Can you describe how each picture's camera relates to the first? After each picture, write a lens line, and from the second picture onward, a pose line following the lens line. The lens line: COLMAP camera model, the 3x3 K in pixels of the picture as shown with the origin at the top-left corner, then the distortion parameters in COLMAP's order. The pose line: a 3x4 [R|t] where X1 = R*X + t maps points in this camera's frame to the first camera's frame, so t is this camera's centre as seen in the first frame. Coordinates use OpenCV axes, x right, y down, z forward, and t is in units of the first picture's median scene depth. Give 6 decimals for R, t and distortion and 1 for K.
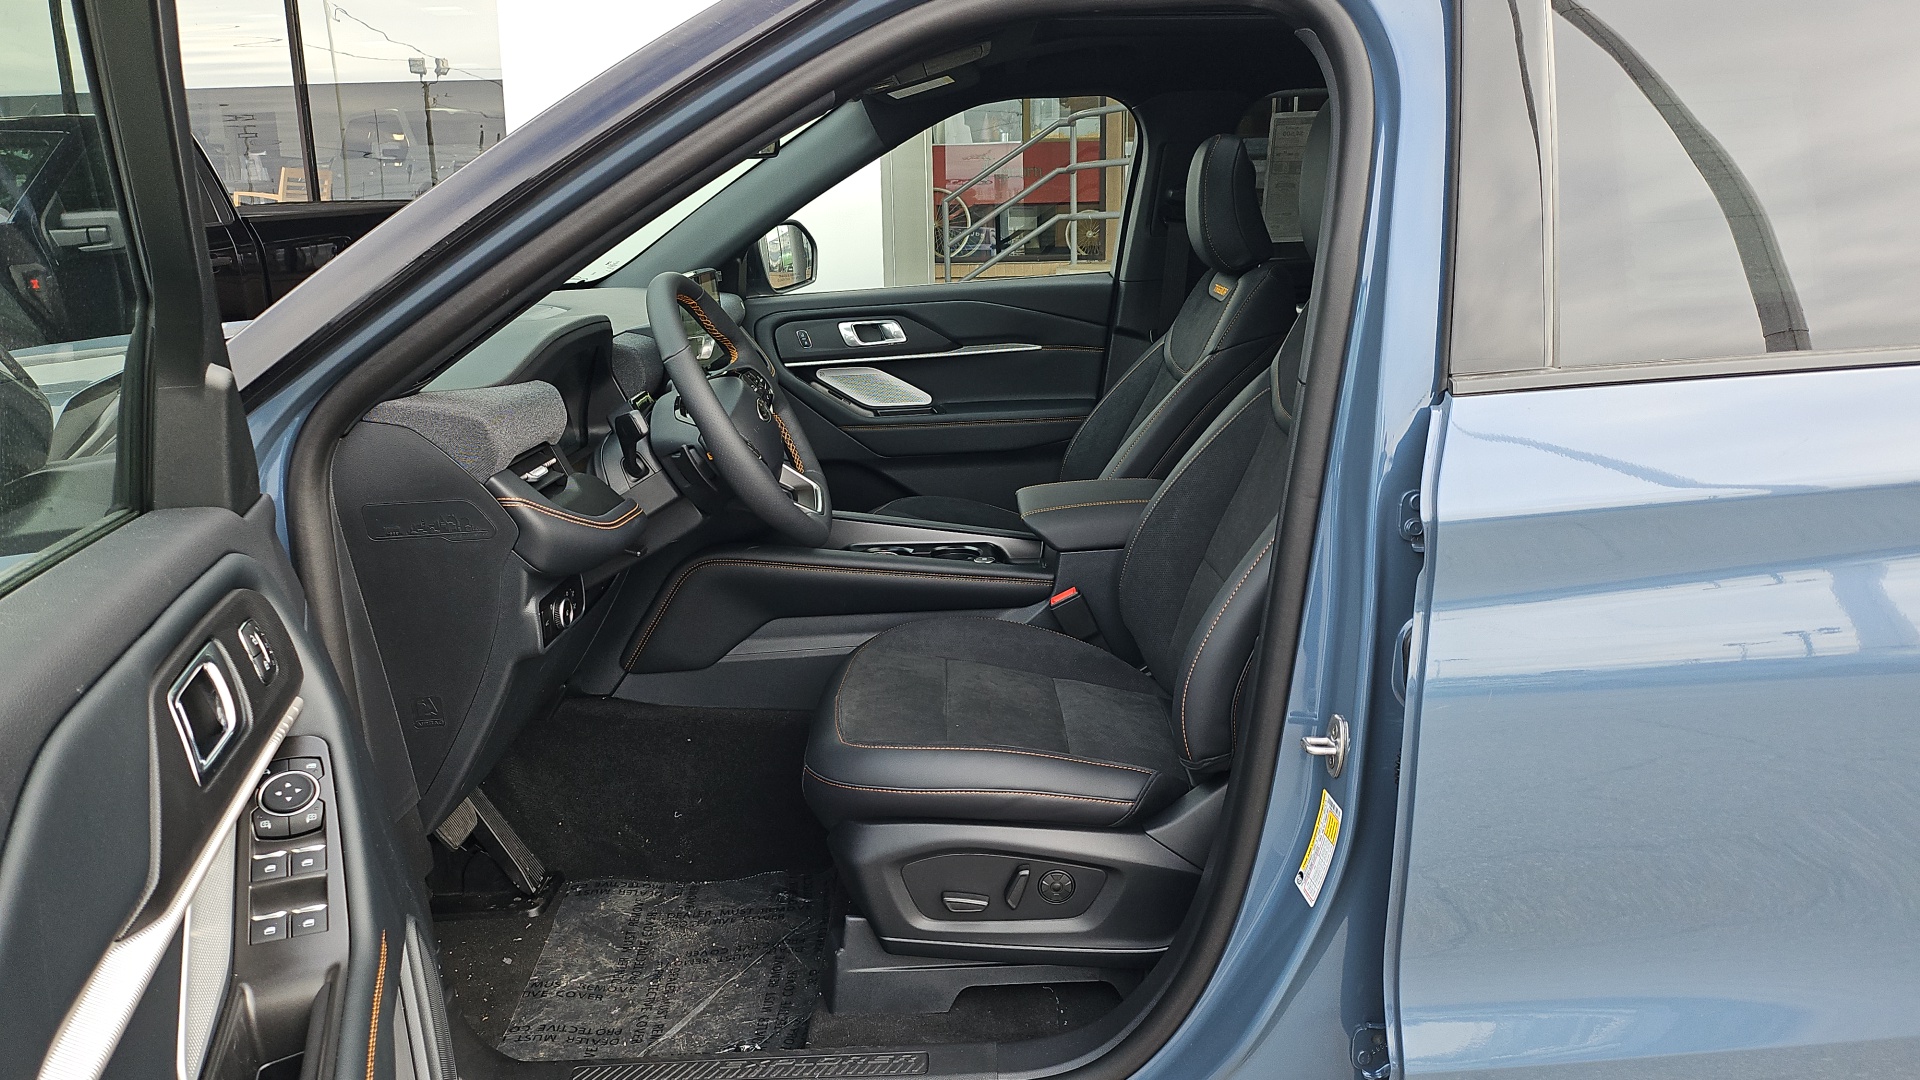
lens RADIAL K [[1385.6, 0, 973.0], [0, 1385.6, 547.7], [0, 0, 1]] dist [0.036769, -0.007558]
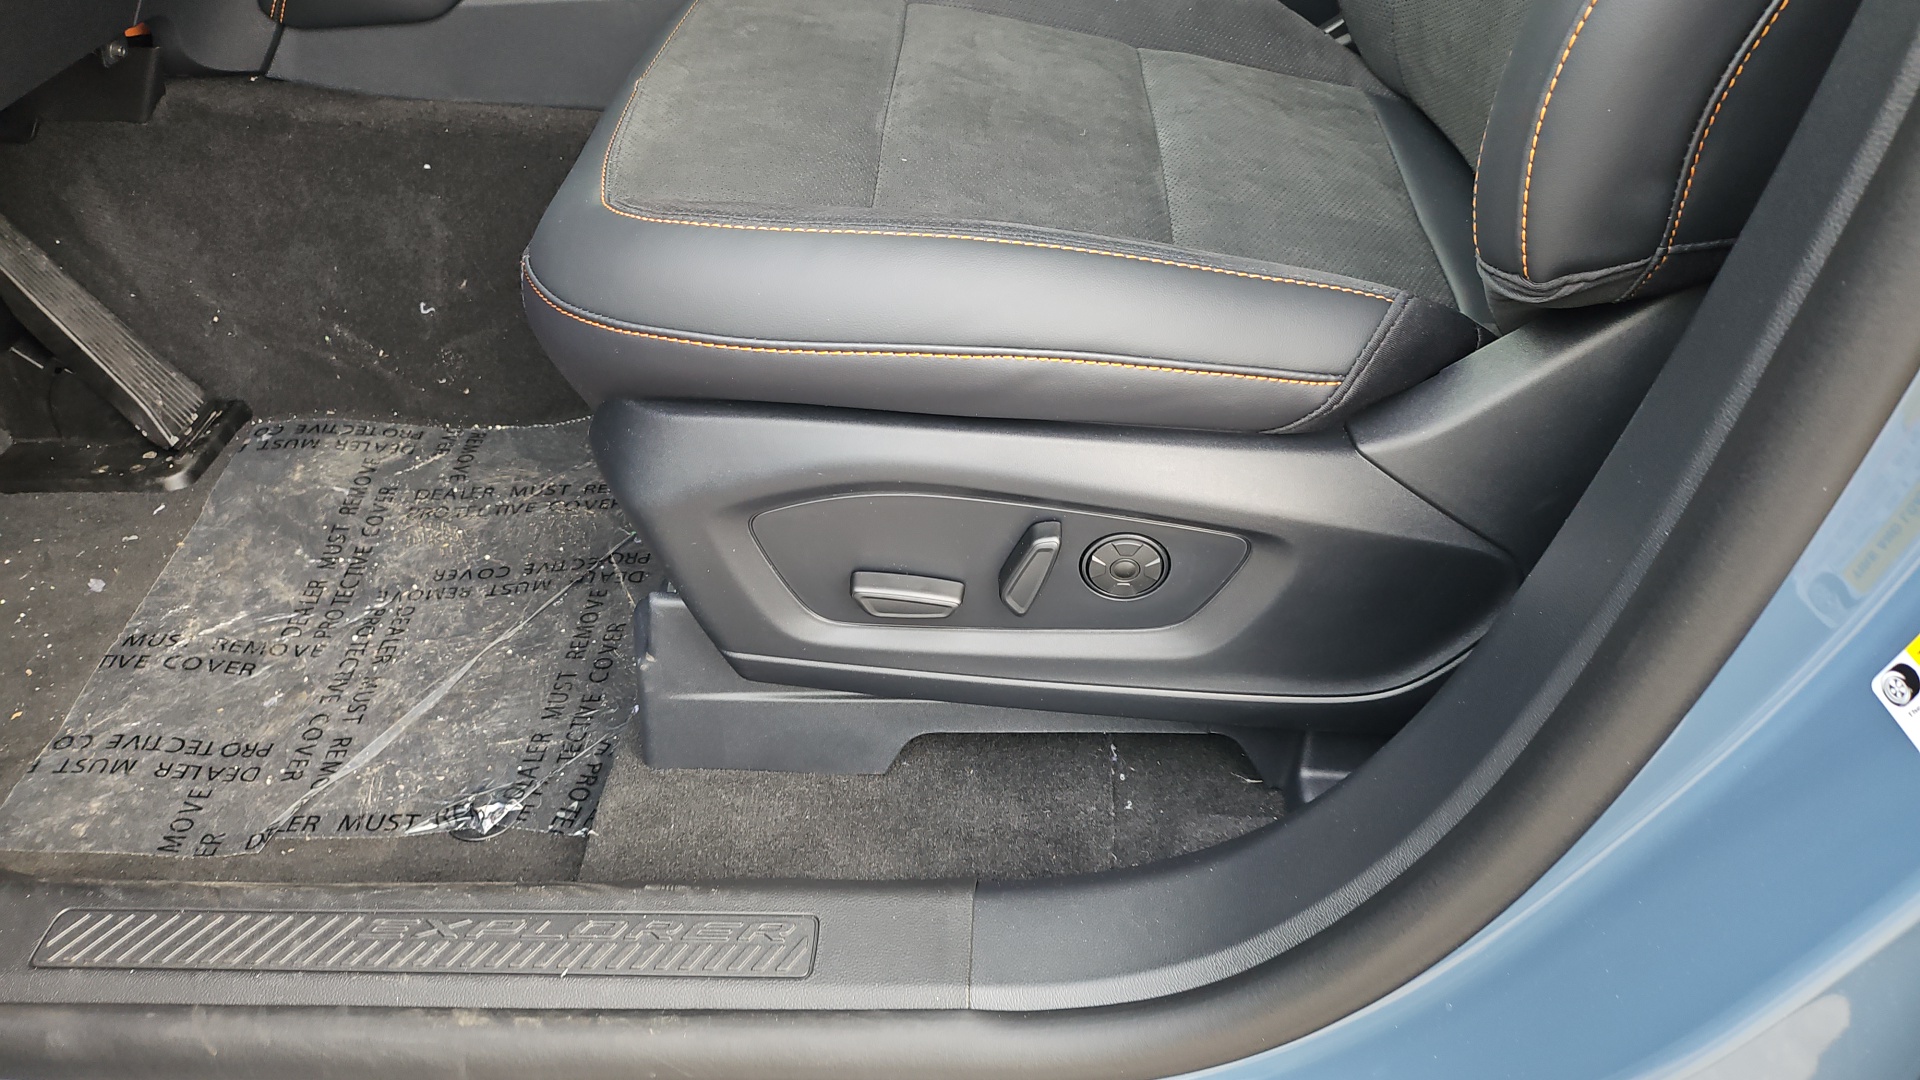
lens RADIAL K [[1385.6, 0, 973.0], [0, 1385.6, 547.7], [0, 0, 1]] dist [0.036769, -0.007558]
pose [[0.998912, 0.024271, -0.039817, 0.027419], [-0.005711, 0.911115, 0.412112, 0.059745], [0.046280, -0.411437, 0.910263, 0.549079]]
